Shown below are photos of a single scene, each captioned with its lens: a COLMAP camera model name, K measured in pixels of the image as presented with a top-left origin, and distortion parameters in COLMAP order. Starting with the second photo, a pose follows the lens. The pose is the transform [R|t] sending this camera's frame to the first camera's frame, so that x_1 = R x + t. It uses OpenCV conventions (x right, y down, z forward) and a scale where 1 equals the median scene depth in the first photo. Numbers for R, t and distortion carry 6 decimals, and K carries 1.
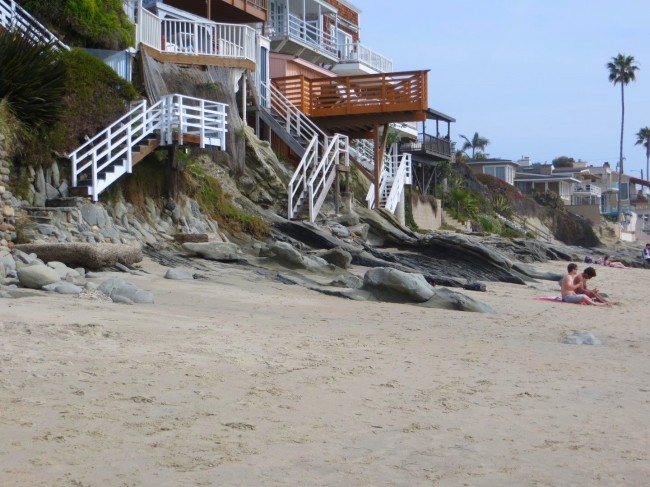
lens RADIAL K [[470.7, 0, 325.6], [0, 470.7, 243.0], [0, 0, 1]] dist [0.009944, 0.002115]
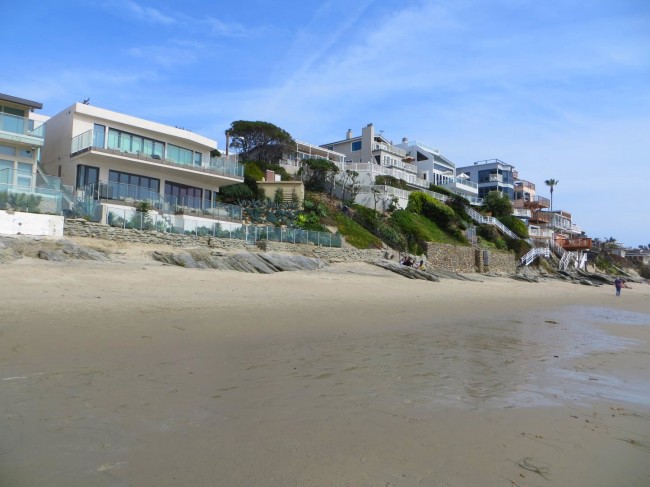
lens RADIAL K [[470.7, 0, 324.0], [0, 470.7, 245.3], [0, 0, 1]] dist [0.009944, 0.002115]
pose [[0.955434, 0.019482, -0.294562, -0.922506], [-0.034798, 0.998296, -0.046846, 0.008351], [0.293148, 0.055008, 0.954483, -4.171122]]
